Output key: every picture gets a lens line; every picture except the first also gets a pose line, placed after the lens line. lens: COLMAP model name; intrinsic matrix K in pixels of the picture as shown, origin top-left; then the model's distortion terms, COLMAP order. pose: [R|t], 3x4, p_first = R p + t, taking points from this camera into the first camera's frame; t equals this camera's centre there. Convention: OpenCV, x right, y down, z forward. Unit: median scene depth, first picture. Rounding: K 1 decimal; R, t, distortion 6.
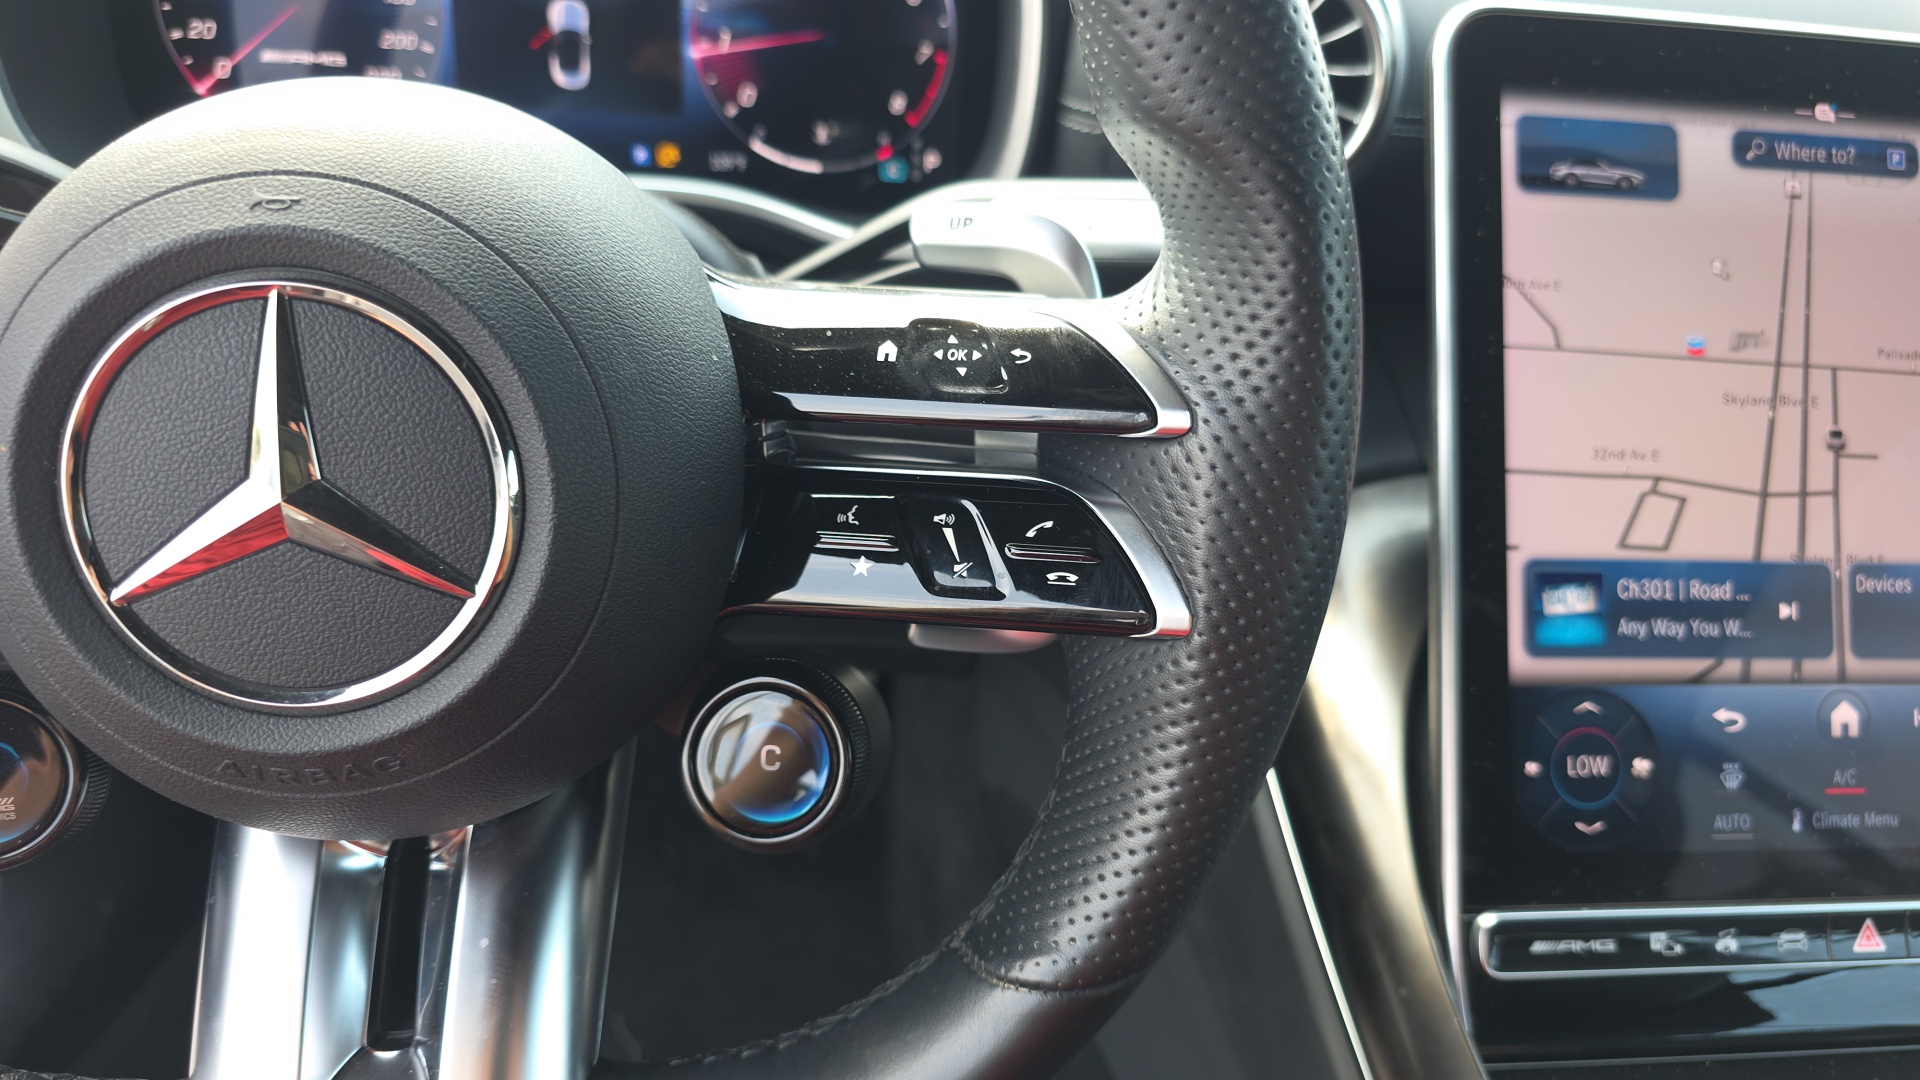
lens RADIAL K [[1297.3, 0, 892.5], [0, 1297.3, 544.1], [0, 0, 1]] dist [0.064738, -0.138324]
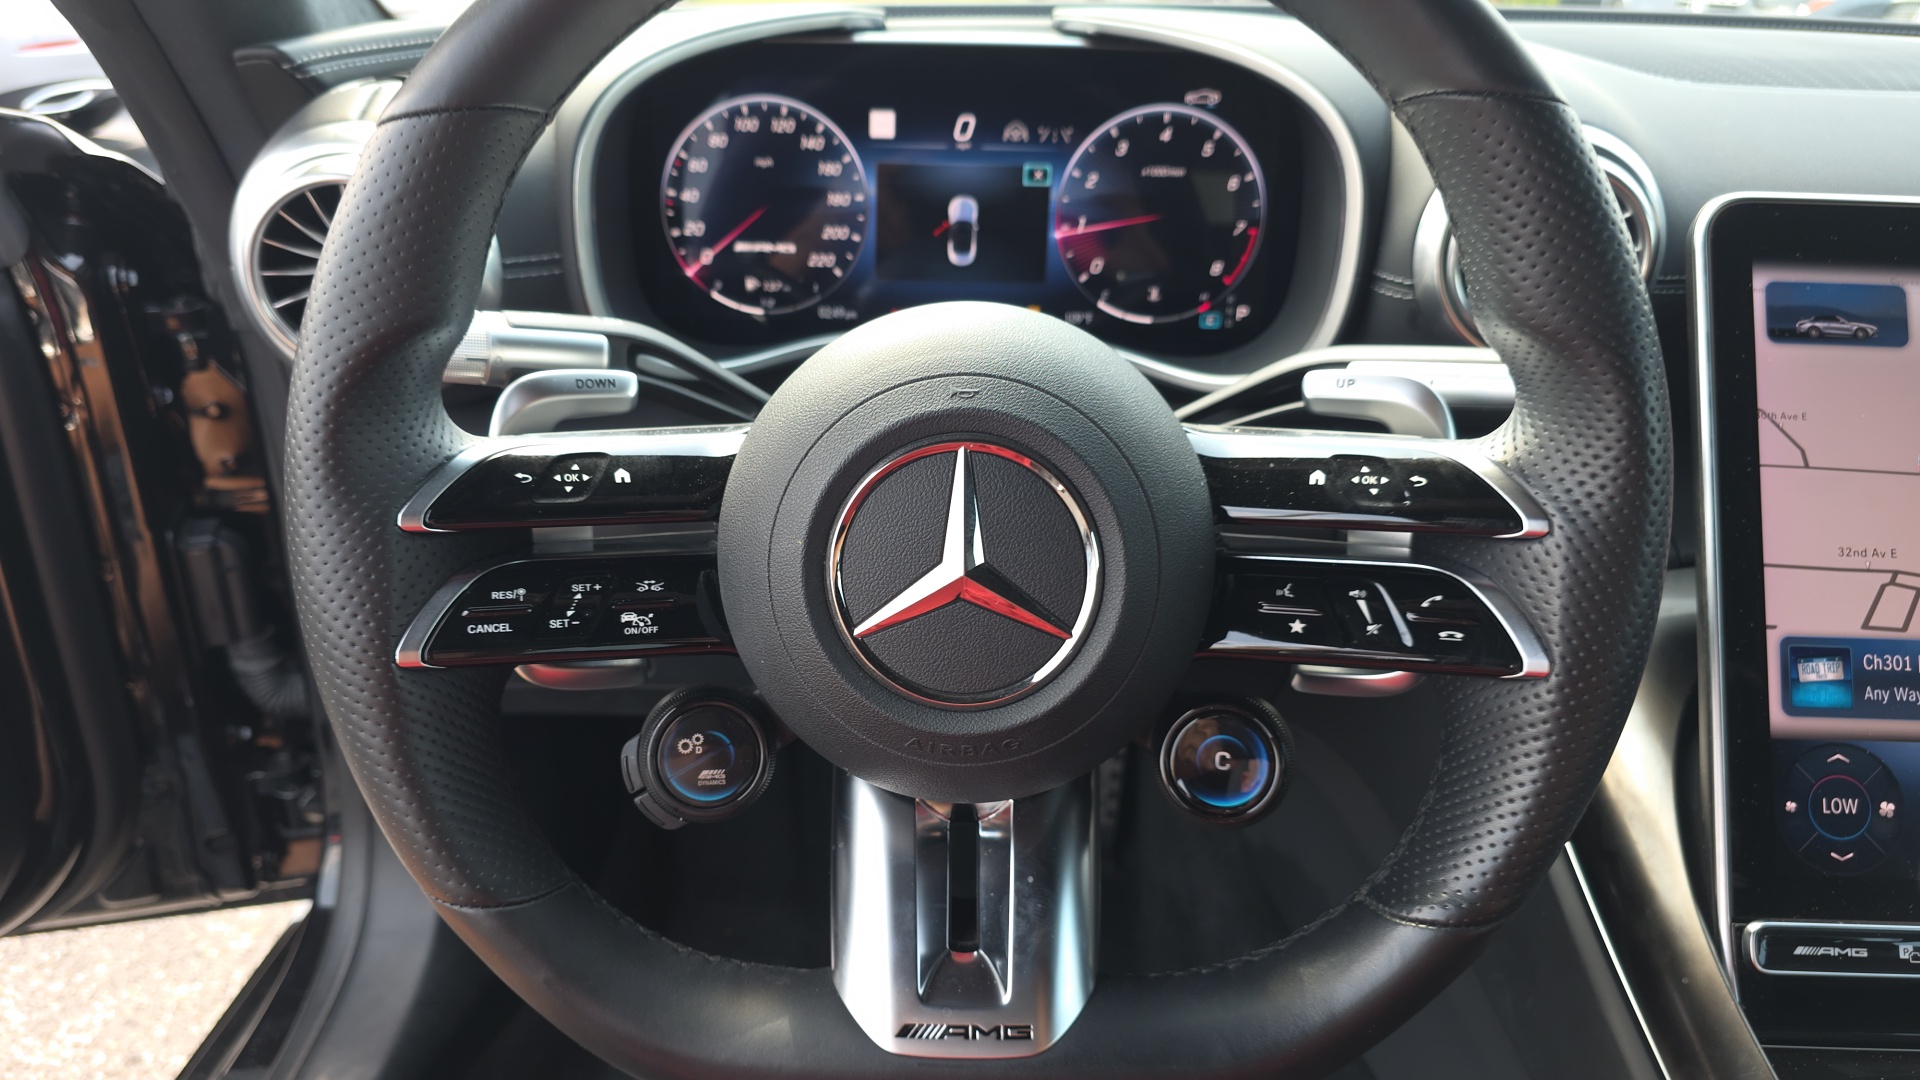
lens RADIAL K [[1217.5, 0, 927.7], [0, 1217.5, 562.7], [0, 0, 1]] dist [0.034100, -0.048243]
pose [[0.990730, 0.007681, -0.135628, -0.249182], [-0.015313, 0.998351, -0.055321, 0.028519], [0.134980, 0.056885, 0.989214, -0.403655]]
